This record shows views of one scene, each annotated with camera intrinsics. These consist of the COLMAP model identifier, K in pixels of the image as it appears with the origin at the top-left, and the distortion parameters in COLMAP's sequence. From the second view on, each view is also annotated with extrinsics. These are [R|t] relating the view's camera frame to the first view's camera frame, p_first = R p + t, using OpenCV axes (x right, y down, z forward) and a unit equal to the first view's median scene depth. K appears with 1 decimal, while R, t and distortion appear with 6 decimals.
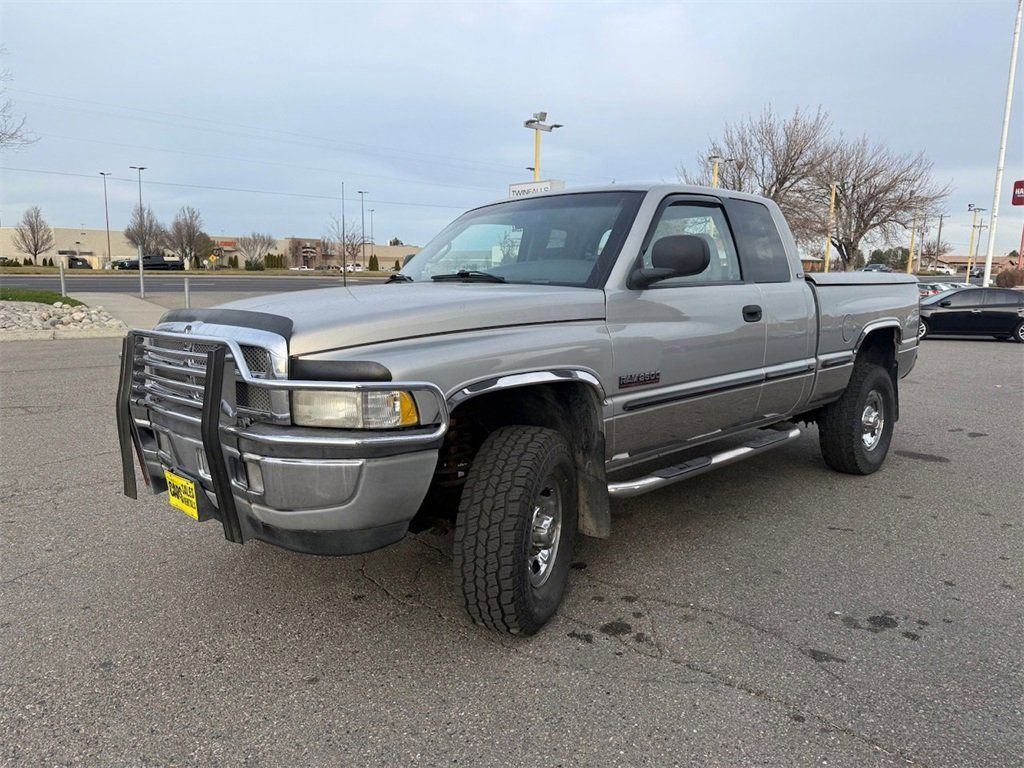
lens RADIAL K [[742.7, 0, 503.5], [0, 742.7, 378.1], [0, 0, 1]] dist [0.058086, -0.068701]
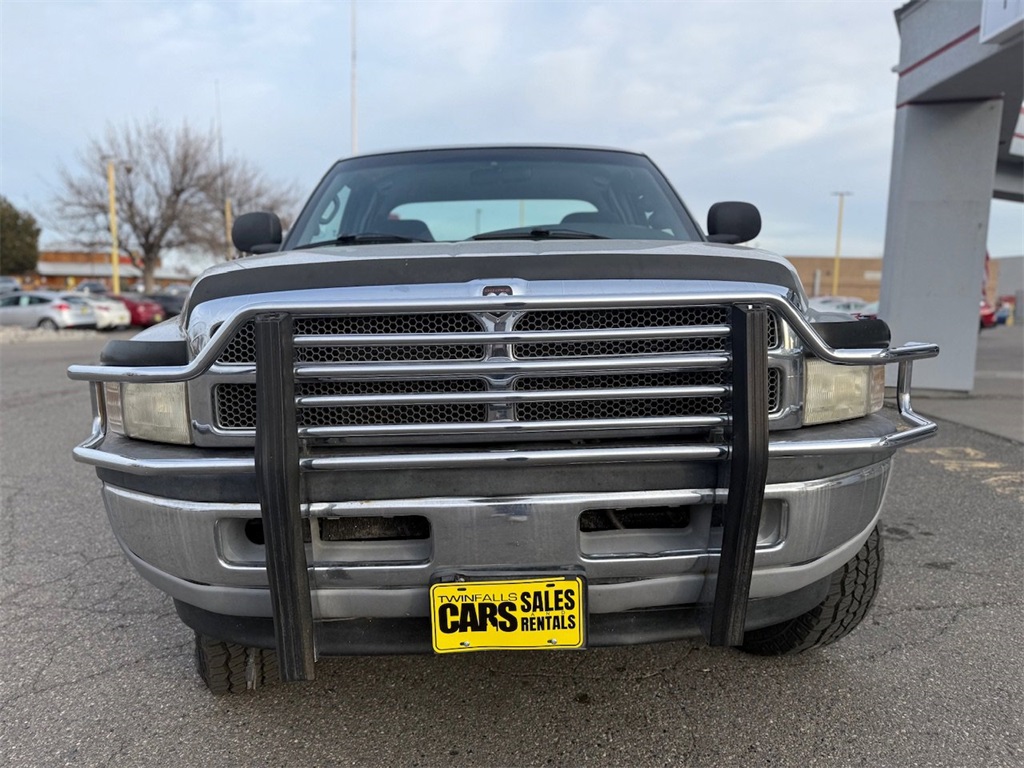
lens RADIAL K [[739.3, 0, 509.4], [0, 739.3, 387.7], [0, 0, 1]] dist [0.048405, -0.056887]
pose [[0.660070, -0.099192, 0.744626, -0.499299], [0.109761, 0.993341, 0.035026, -0.010923], [-0.743142, 0.058611, 0.666562, 0.412944]]
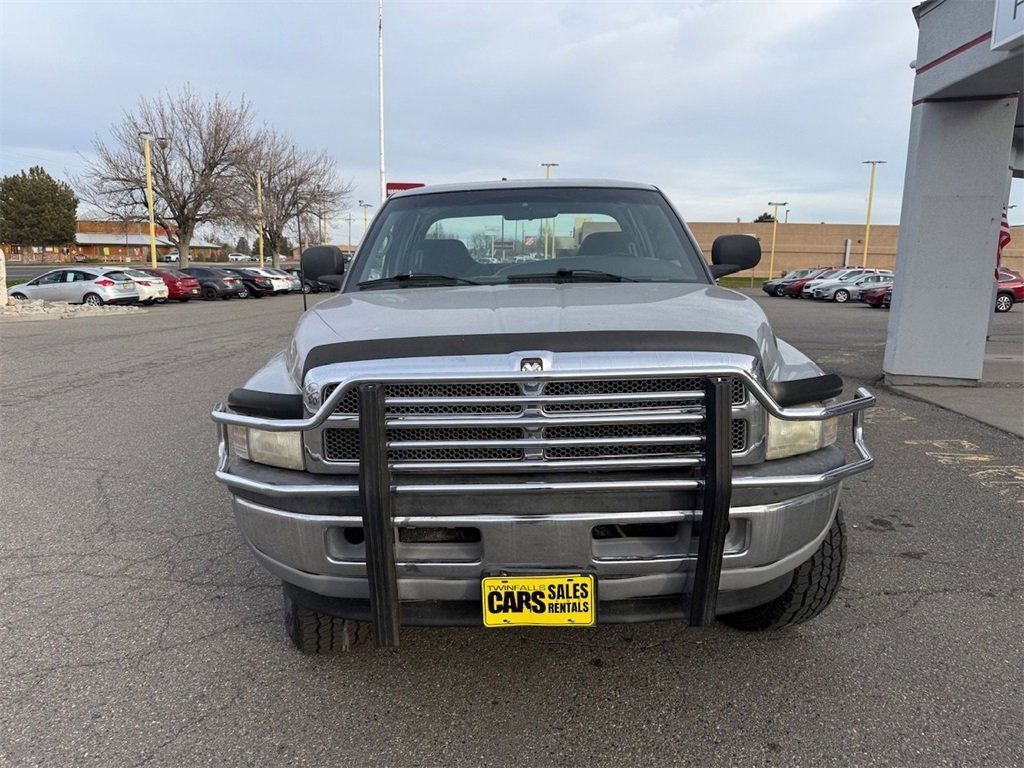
lens RADIAL K [[742.7, 0, 503.5], [0, 742.7, 378.1], [0, 0, 1]] dist [0.058086, -0.068701]
pose [[0.690137, -0.120732, 0.713537, -0.581456], [0.107498, 0.992150, 0.063901, -0.062017], [-0.715650, 0.032604, 0.697697, 0.338076]]
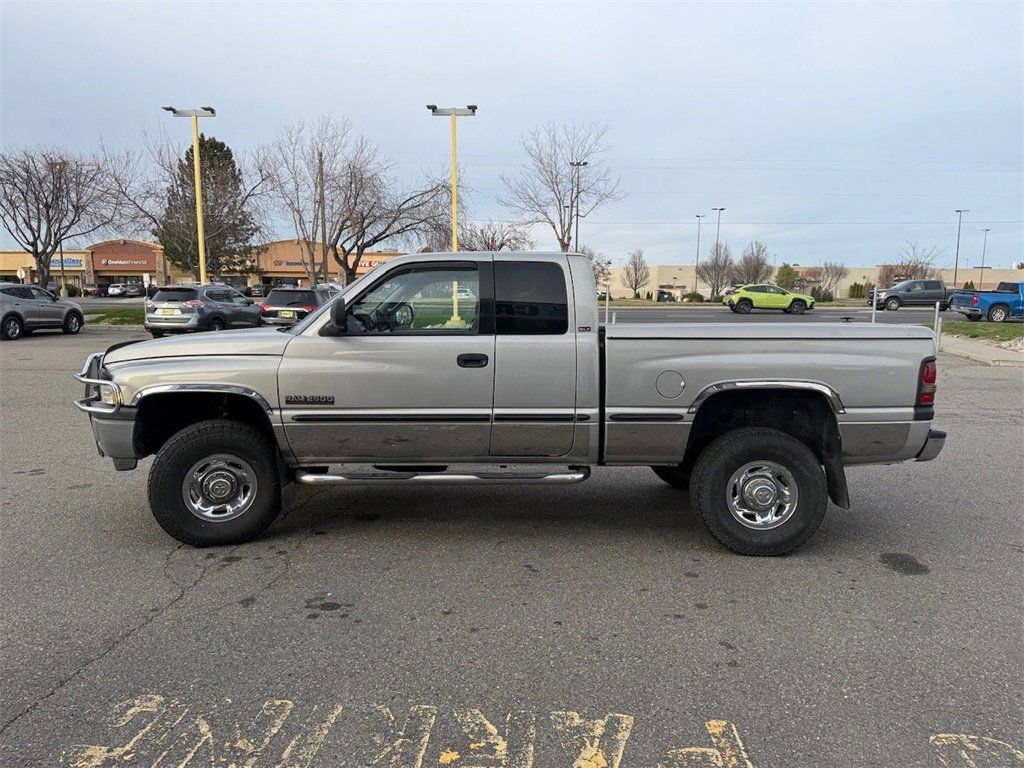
lens RADIAL K [[742.7, 0, 503.5], [0, 742.7, 378.1], [0, 0, 1]] dist [0.058086, -0.068701]
pose [[0.691650, 0.073316, -0.718502, 1.003853], [-0.100248, 0.994950, 0.005024, -0.057570], [0.715242, 0.068554, 0.695506, 0.199406]]
